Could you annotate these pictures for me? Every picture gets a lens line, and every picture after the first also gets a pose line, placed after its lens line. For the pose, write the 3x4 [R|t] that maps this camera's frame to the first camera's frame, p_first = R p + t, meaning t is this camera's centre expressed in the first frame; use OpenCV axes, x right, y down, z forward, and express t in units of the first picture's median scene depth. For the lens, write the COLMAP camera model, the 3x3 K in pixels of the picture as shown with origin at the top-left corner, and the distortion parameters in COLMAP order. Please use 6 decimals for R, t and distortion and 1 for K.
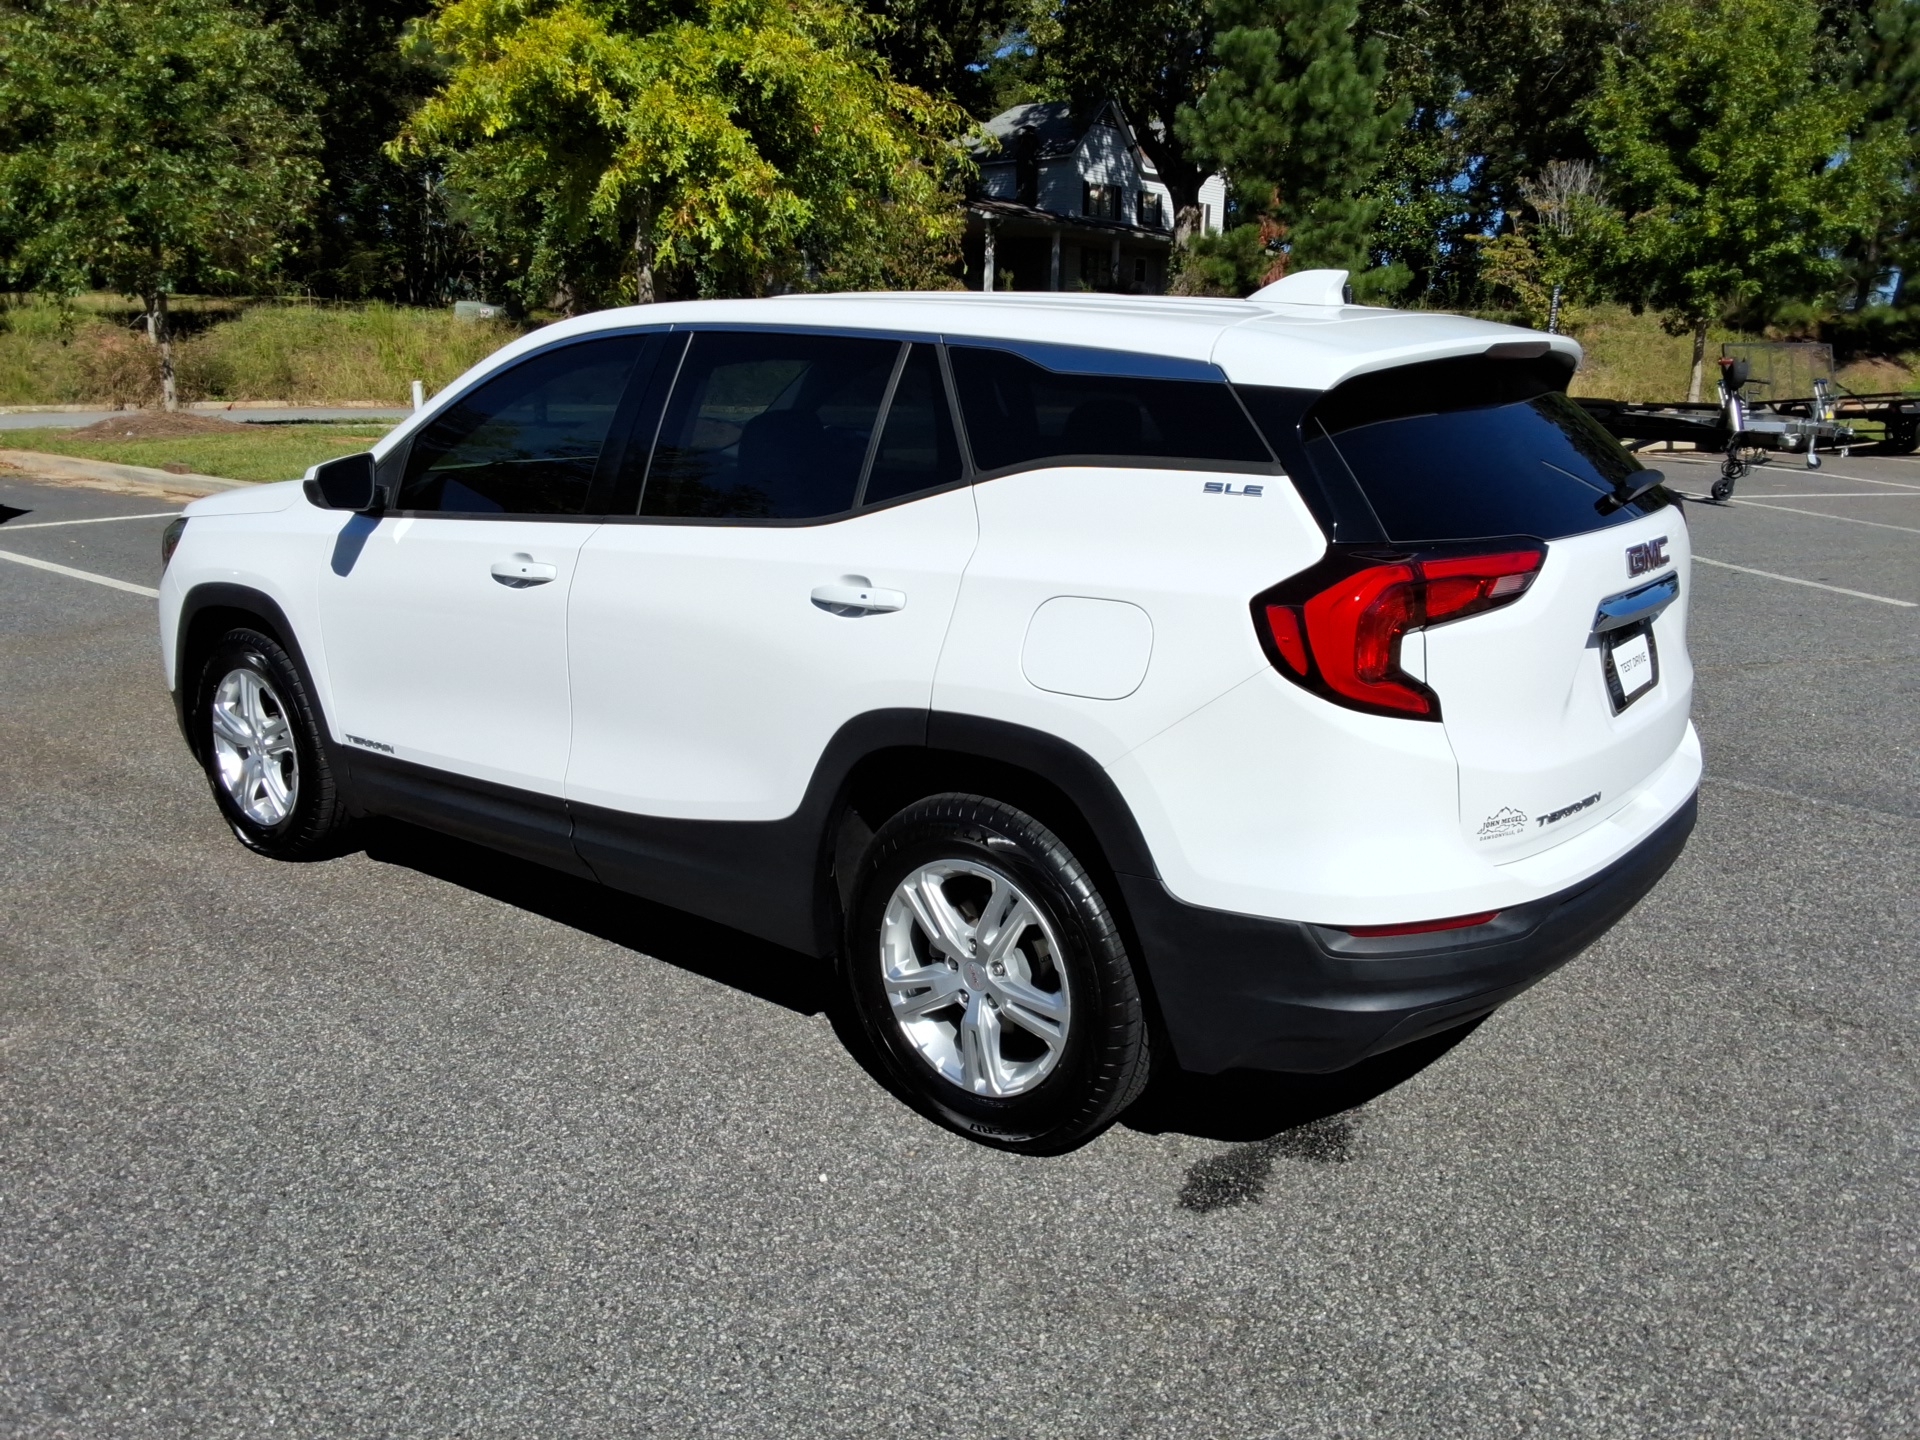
lens RADIAL K [[1536.2, 0, 957.6], [0, 1536.2, 712.0], [0, 0, 1]] dist [0.118368, -0.190299]
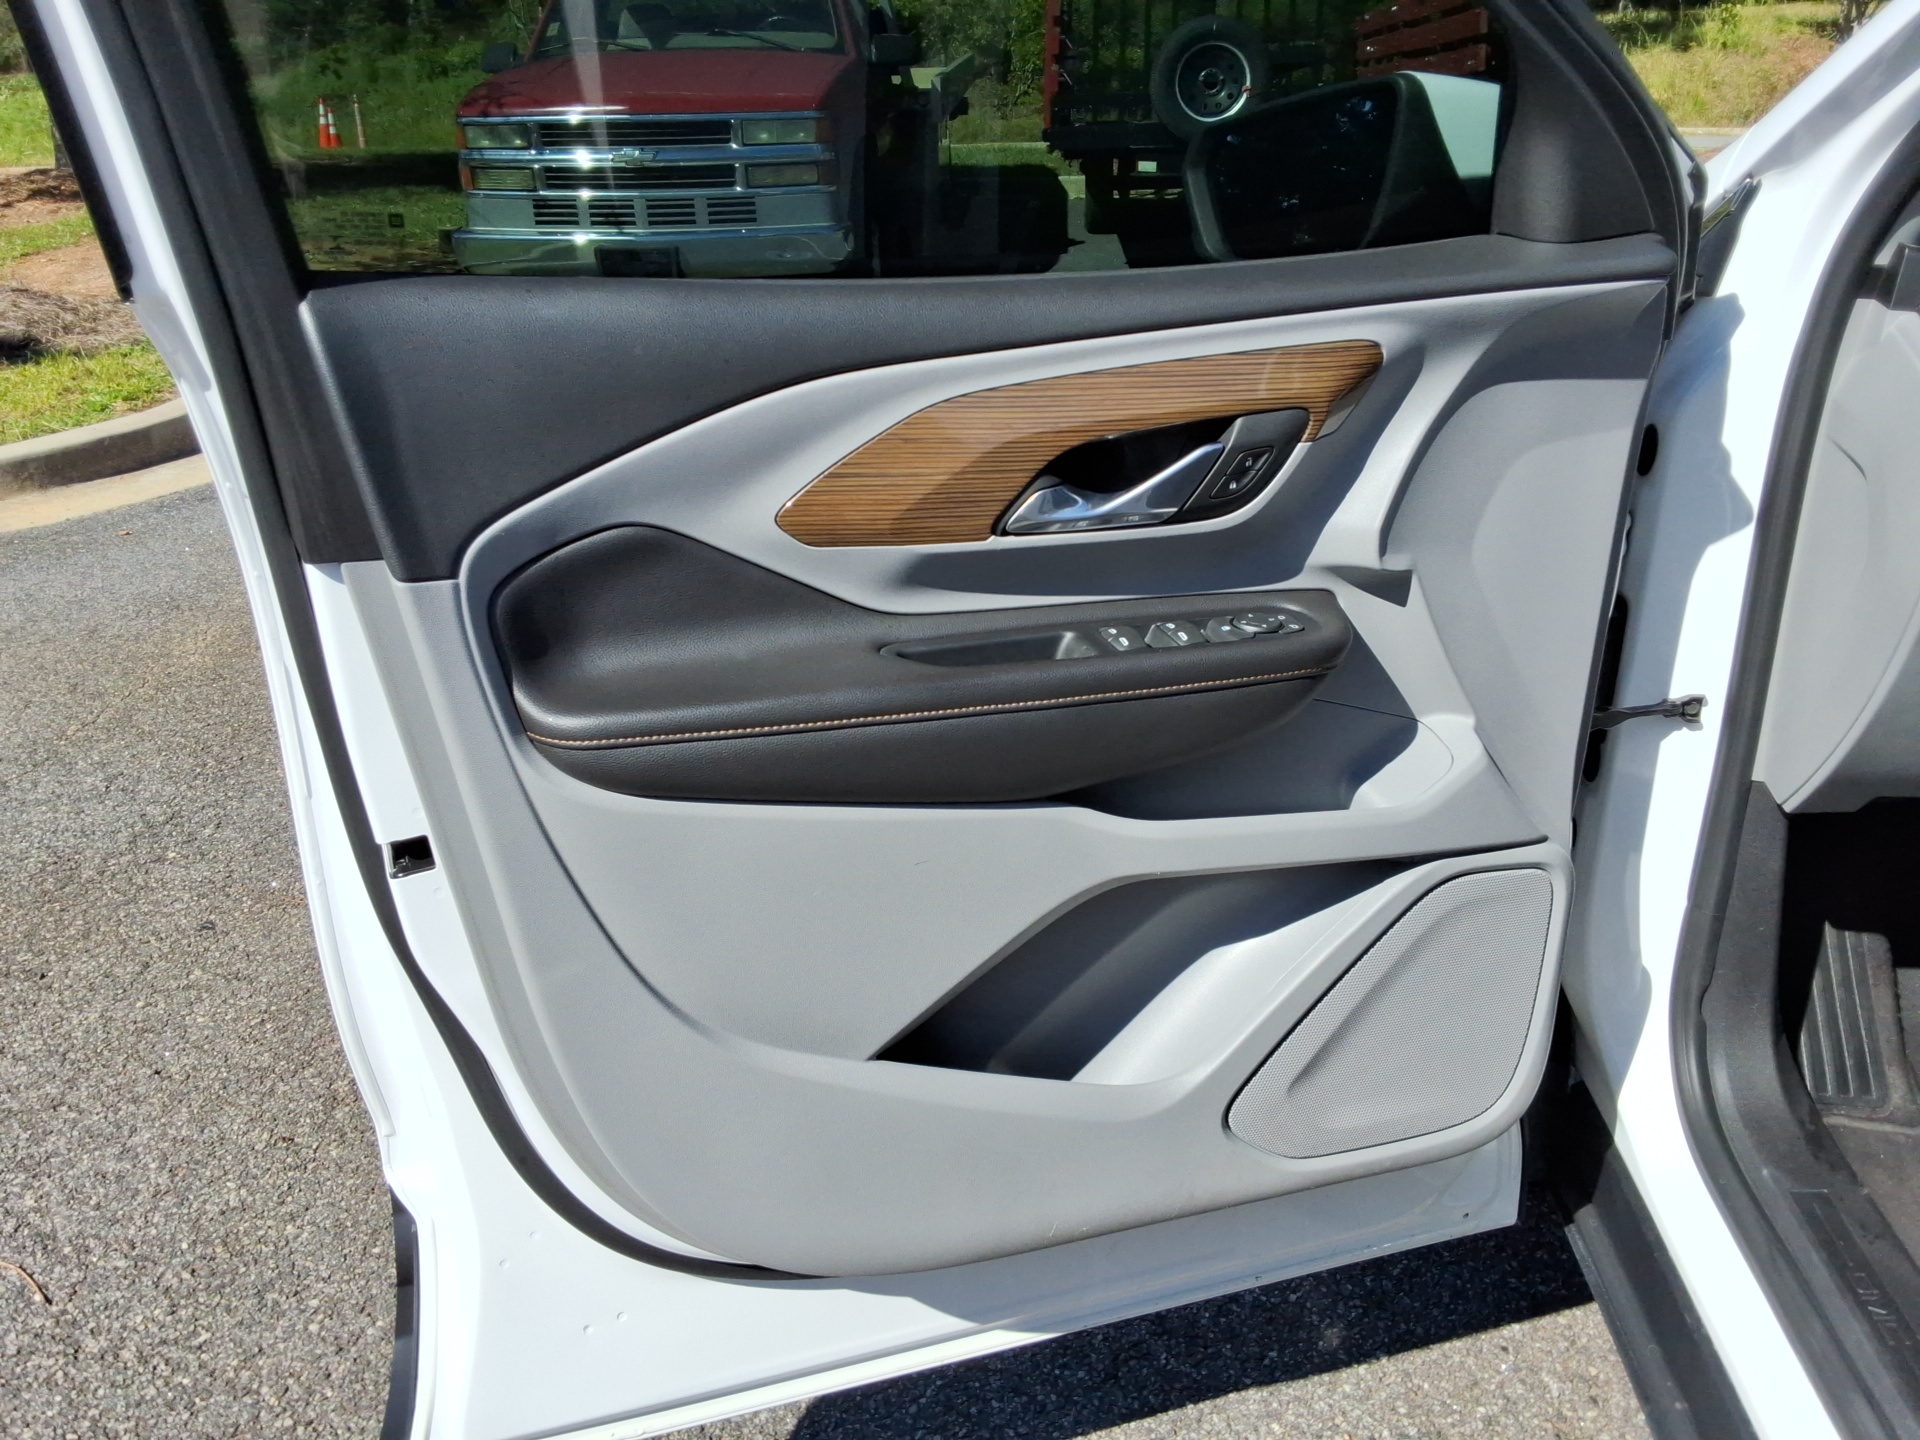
lens RADIAL K [[1522.6, 0, 971.5], [0, 1522.6, 711.0], [0, 0, 1]] dist [0.117966, -0.172649]
pose [[0.571428, 0.297261, -0.764922, -0.044104], [-0.172387, 0.954774, 0.242260, -0.020299], [0.802342, -0.006571, 0.596828, 0.142622]]
